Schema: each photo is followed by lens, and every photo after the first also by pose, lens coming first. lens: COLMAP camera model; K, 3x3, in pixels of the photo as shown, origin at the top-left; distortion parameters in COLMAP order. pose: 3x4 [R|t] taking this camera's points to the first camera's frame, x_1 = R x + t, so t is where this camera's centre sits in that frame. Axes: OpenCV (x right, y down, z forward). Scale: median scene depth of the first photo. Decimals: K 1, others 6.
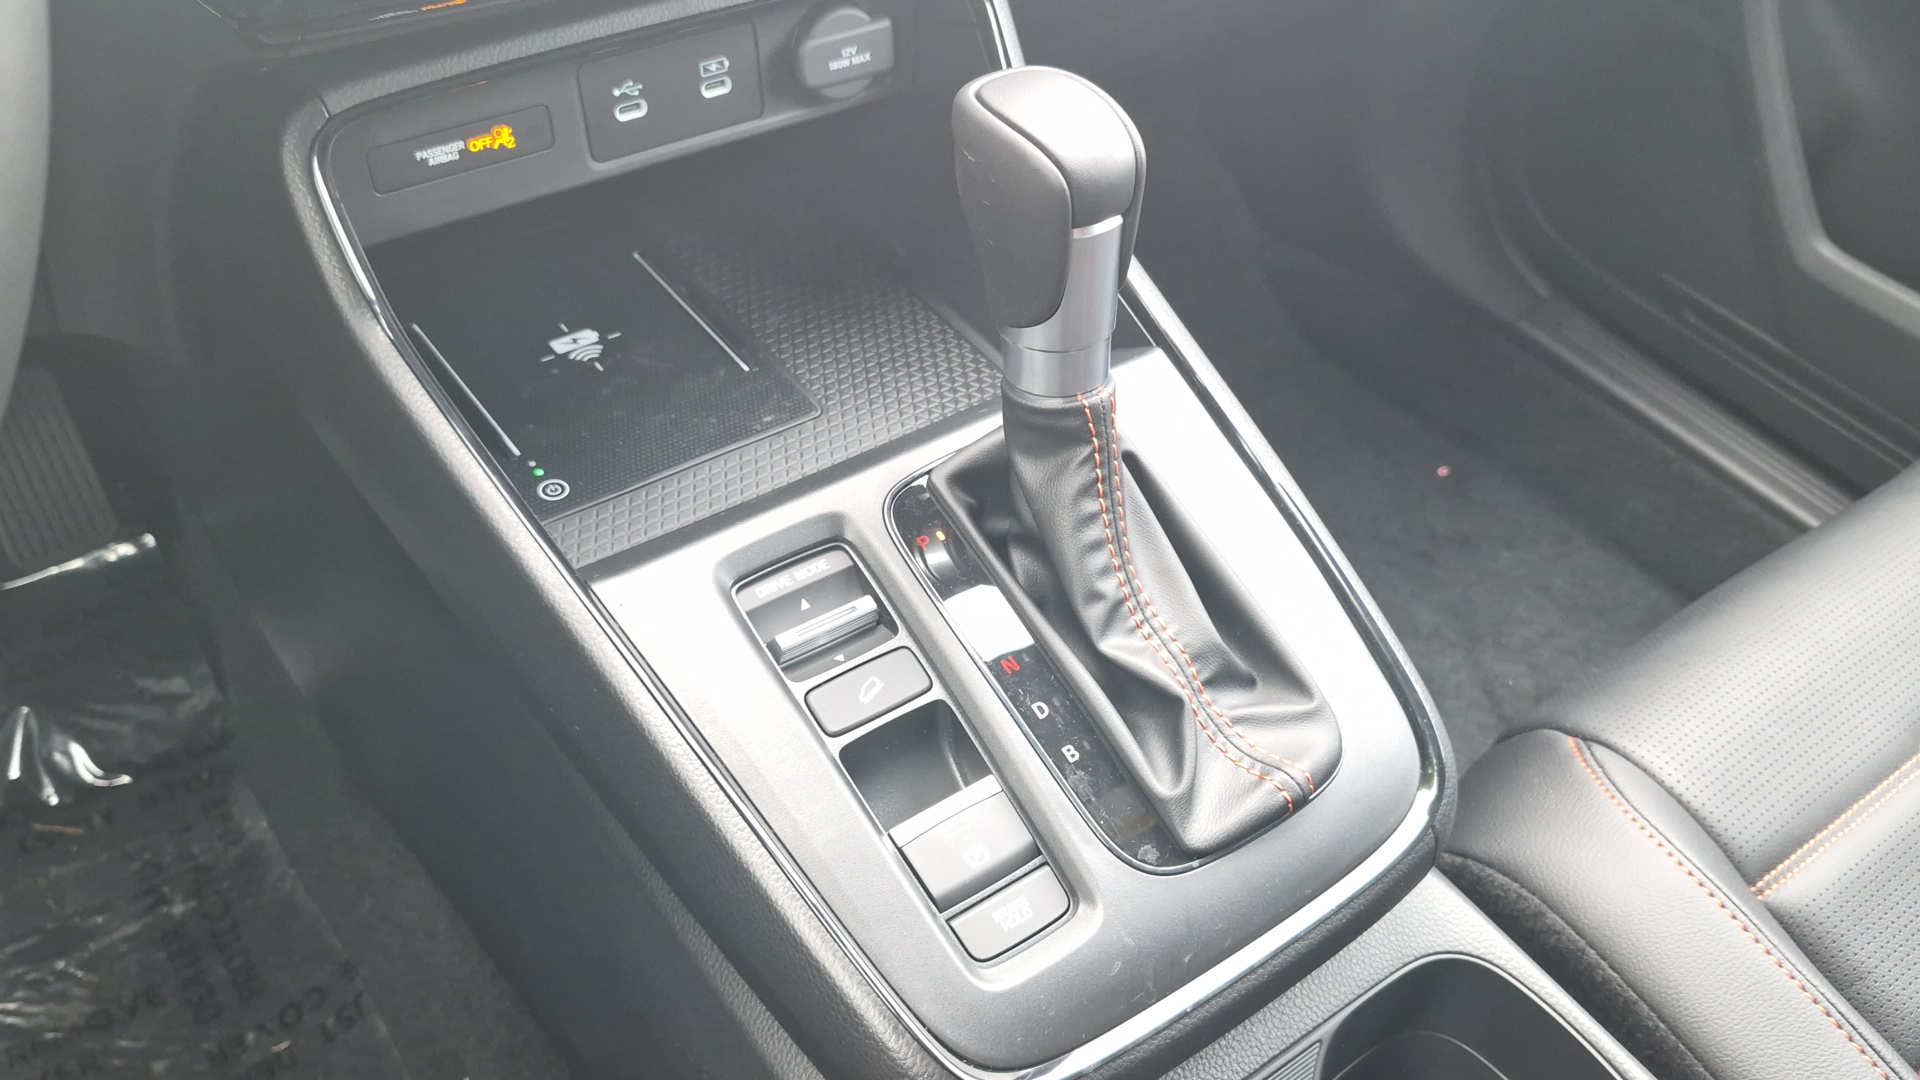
lens RADIAL K [[1687.2, 0, 960.0], [0, 1687.2, 540.0], [0, 0, 1]] dist [0.082254, -0.009861]
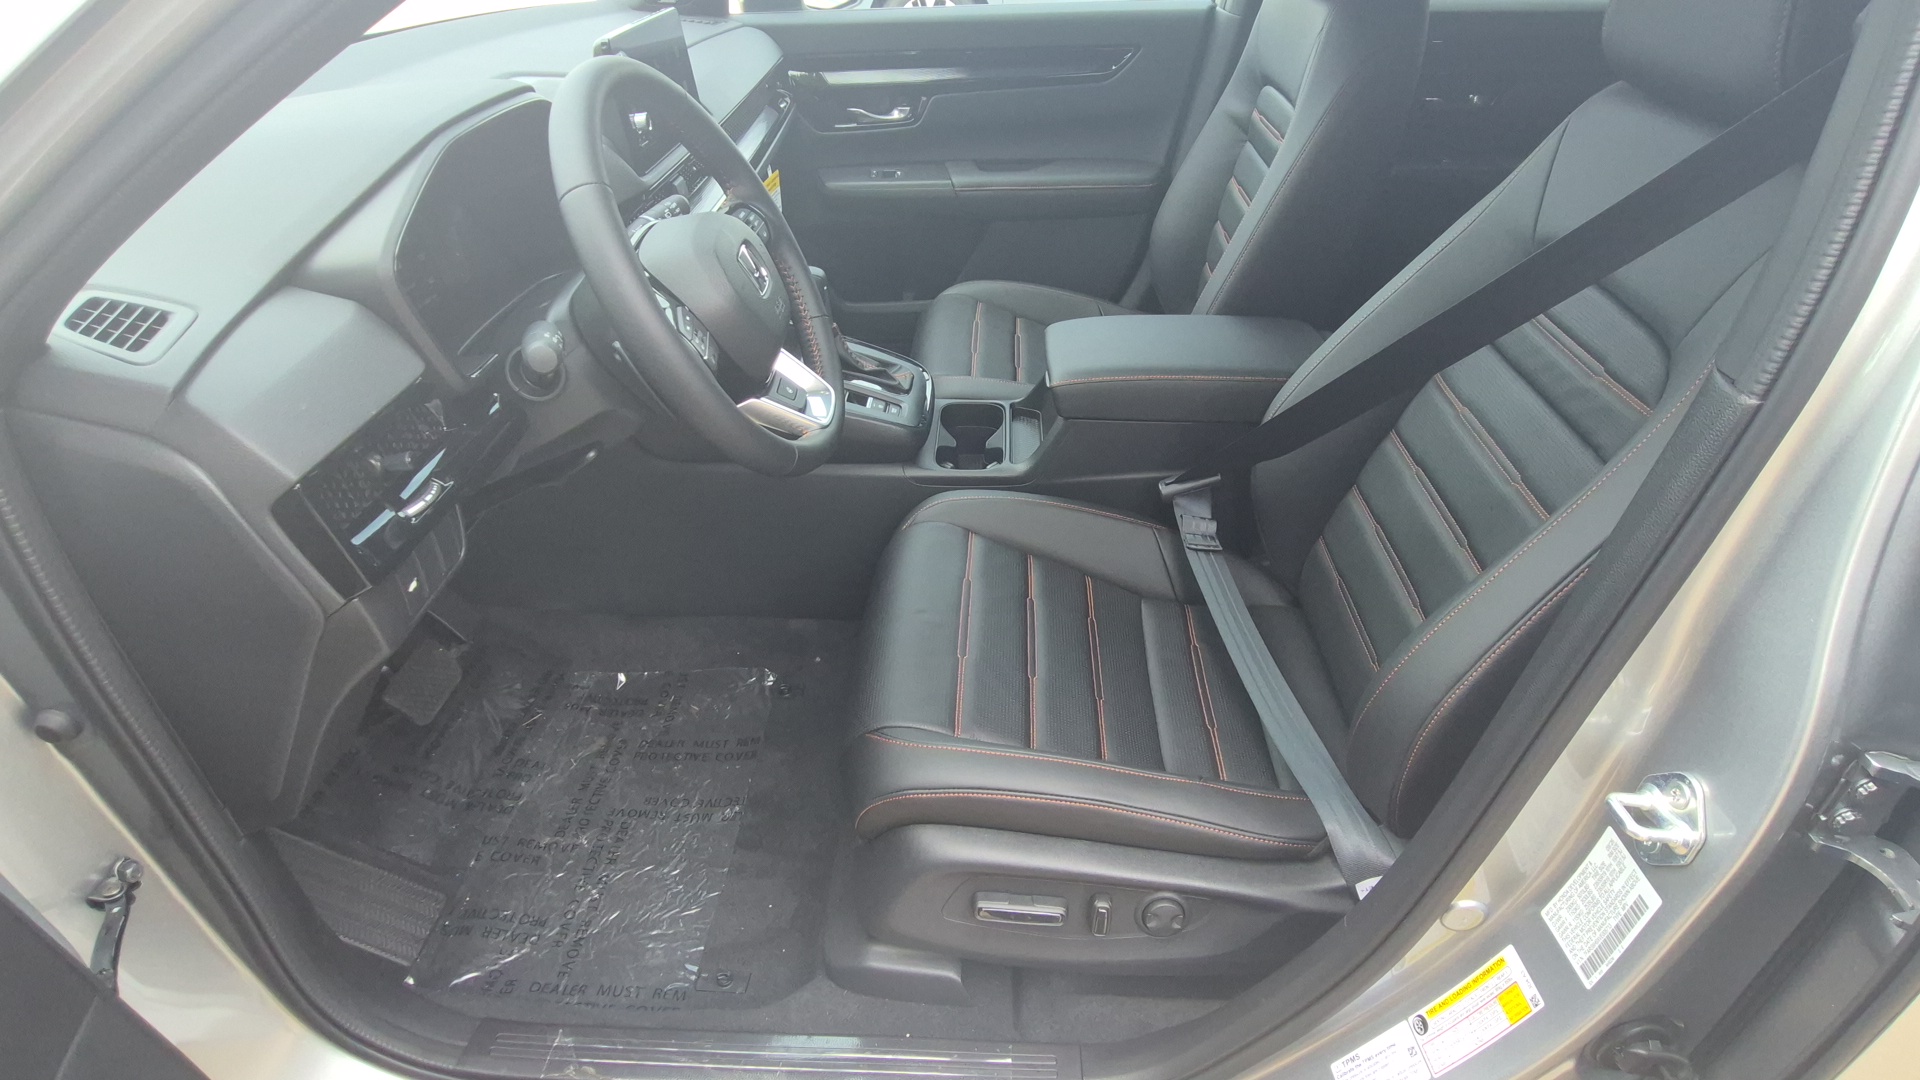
lens RADIAL K [[999.1, 0, 980.0], [0, 999.1, 543.7], [0, 0, 1]] dist [-0.004731, -0.001697]
pose [[0.618546, -0.516128, 0.592463, -1.599496], [0.578279, 0.809505, 0.101468, 0.352923], [-0.531973, 0.279846, 0.799182, -1.241148]]
